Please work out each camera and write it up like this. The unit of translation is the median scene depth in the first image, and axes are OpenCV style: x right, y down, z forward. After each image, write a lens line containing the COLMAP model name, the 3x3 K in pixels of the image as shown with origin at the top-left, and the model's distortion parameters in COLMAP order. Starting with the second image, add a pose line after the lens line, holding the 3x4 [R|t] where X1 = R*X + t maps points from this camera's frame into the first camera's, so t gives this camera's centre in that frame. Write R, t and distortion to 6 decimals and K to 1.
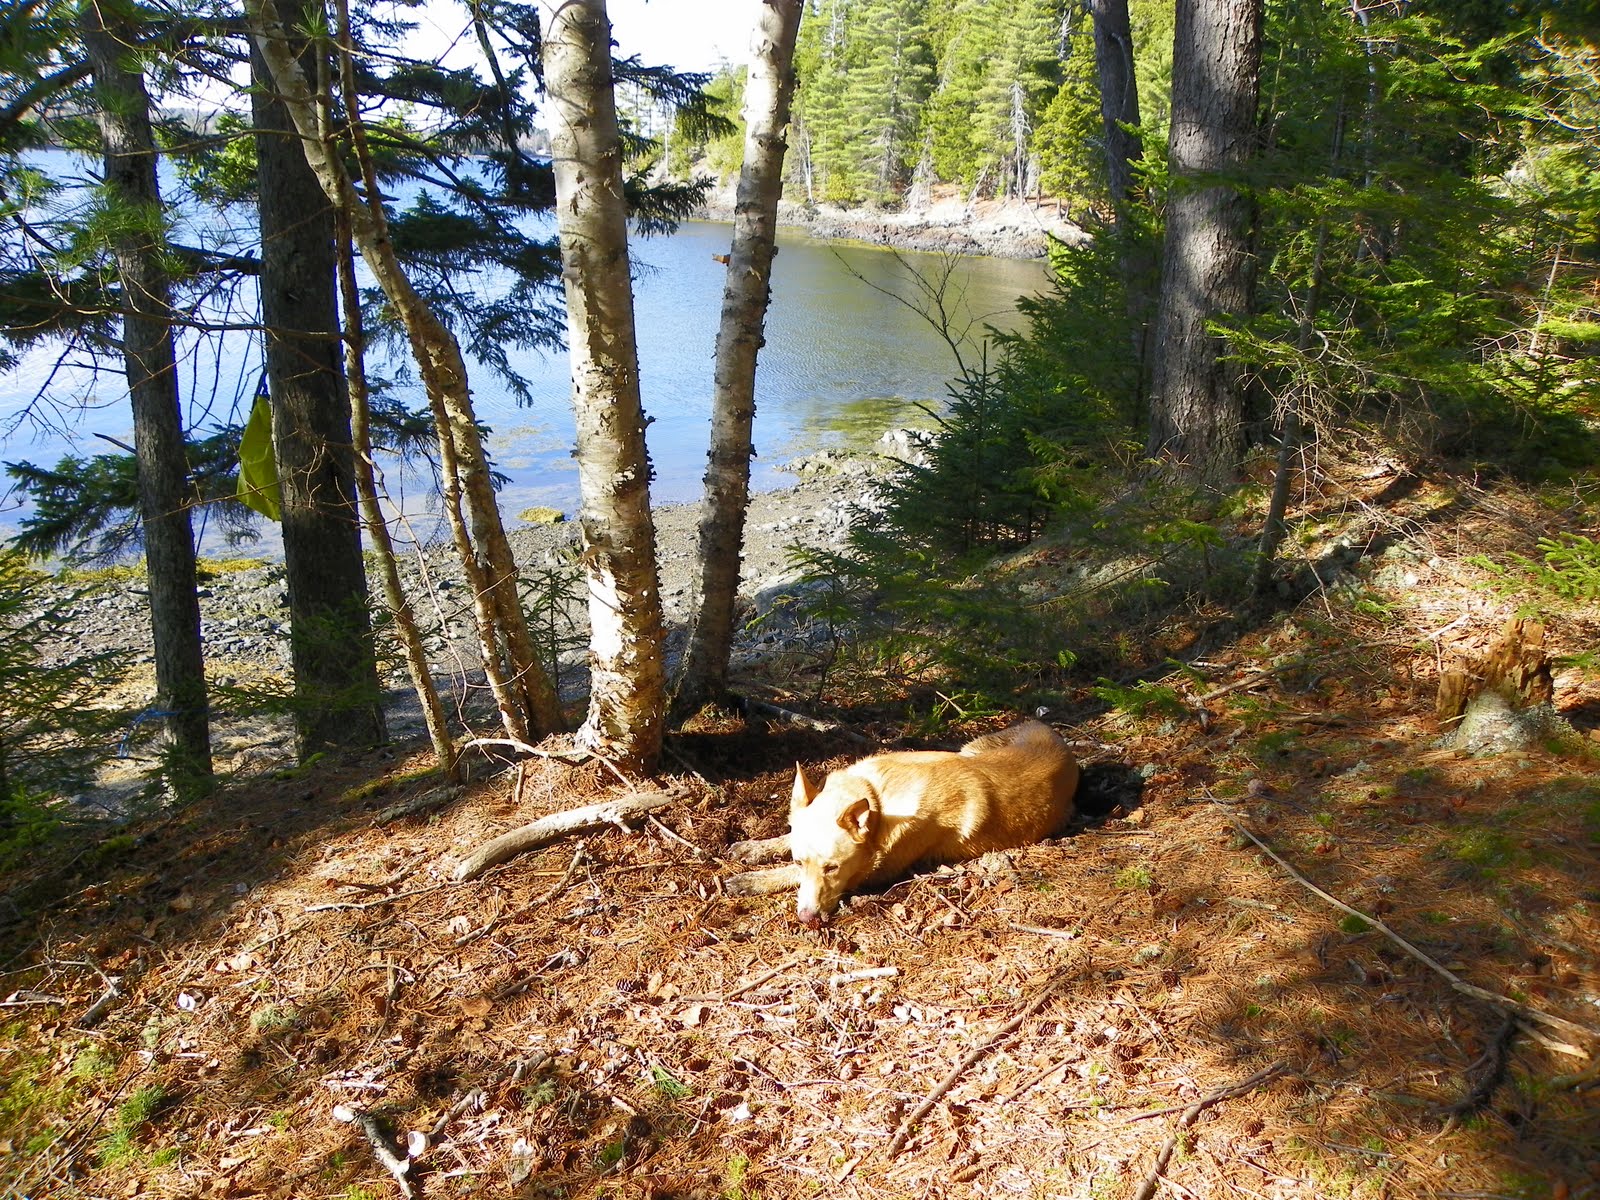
lens RADIAL K [[1215.8, 0, 792.2], [0, 1215.8, 597.4], [0, 0, 1]] dist [-0.153343, 0.094101]
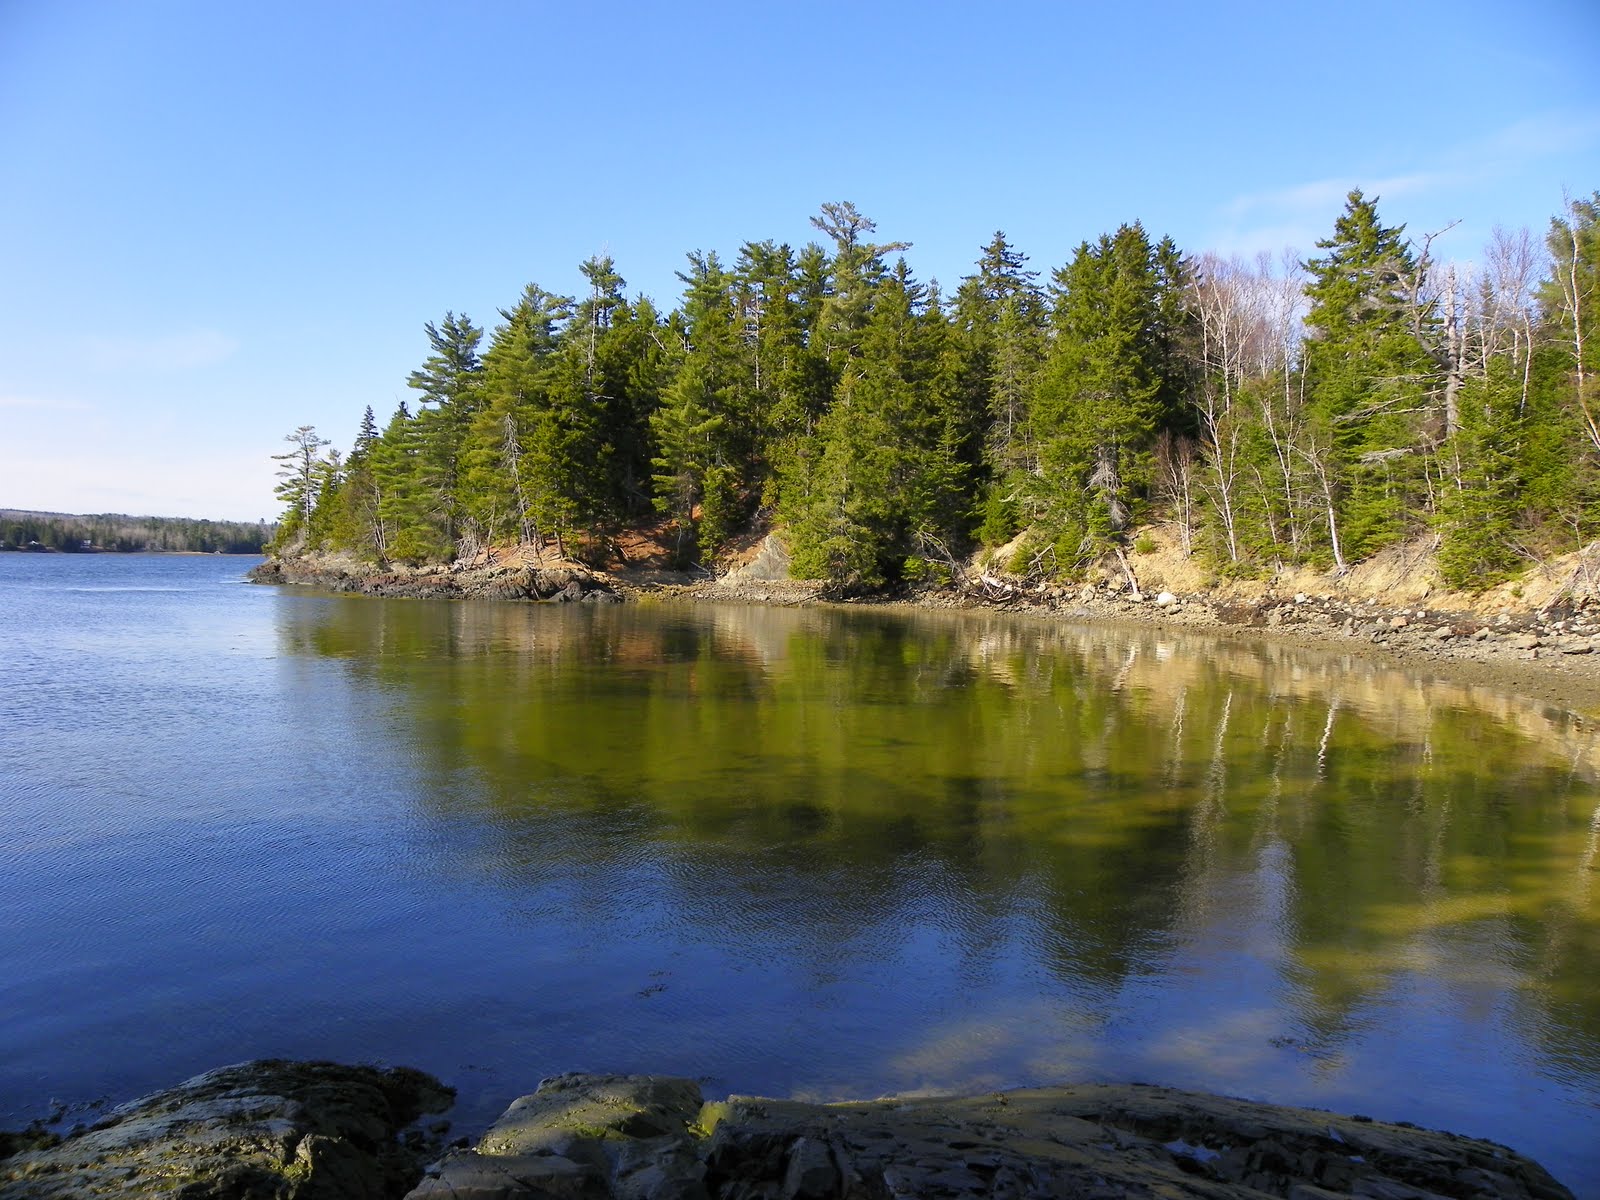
lens RADIAL K [[1215.8, 0, 794.5], [0, 1215.8, 583.7], [0, 0, 1]] dist [-0.153343, 0.094101]
pose [[0.997457, -0.032892, 0.063229, 0.340002], [0.051367, 0.946760, -0.317817, -0.003471], [-0.049409, 0.320256, 0.946042, 0.144201]]
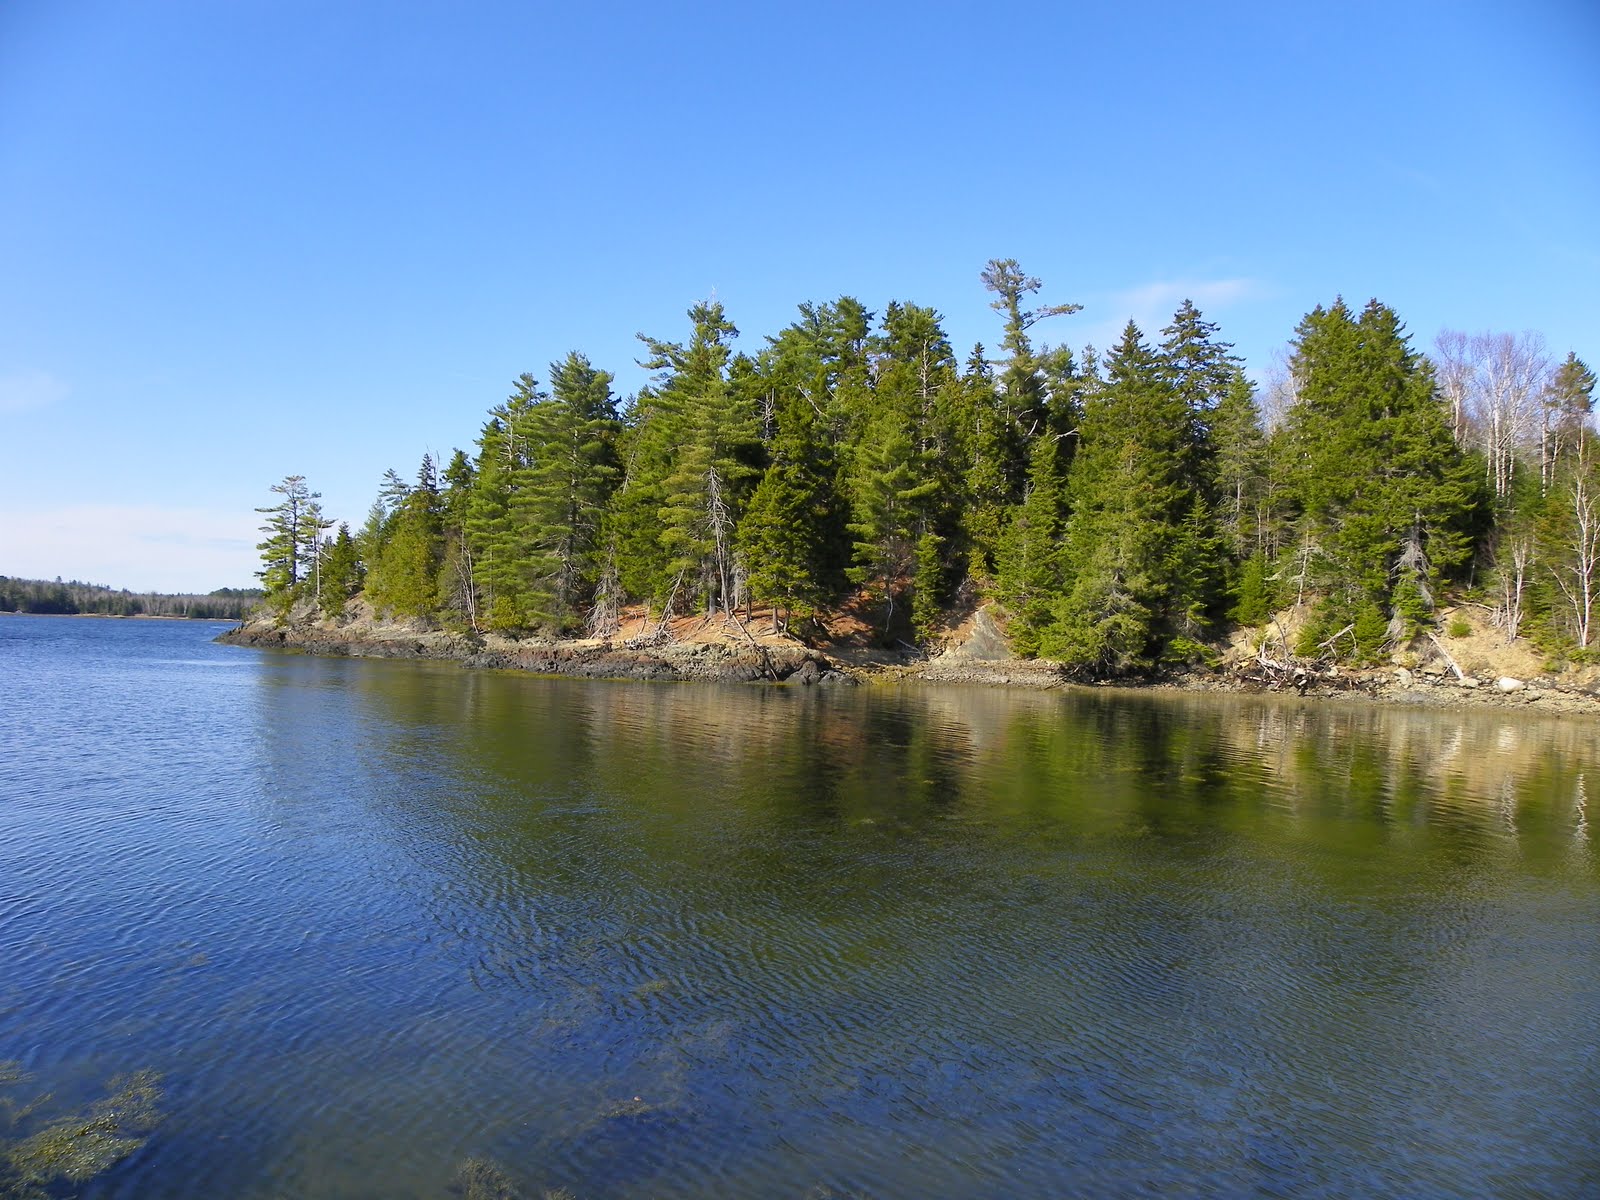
lens RADIAL K [[1215.8, 0, 794.5], [0, 1215.8, 598.5], [0, 0, 1]] dist [-0.153343, 0.094101]
pose [[0.975634, -0.013135, 0.219009, 0.061499], [0.091138, 0.932273, -0.350087, -0.058389], [-0.199578, 0.361517, 0.910755, 0.262759]]
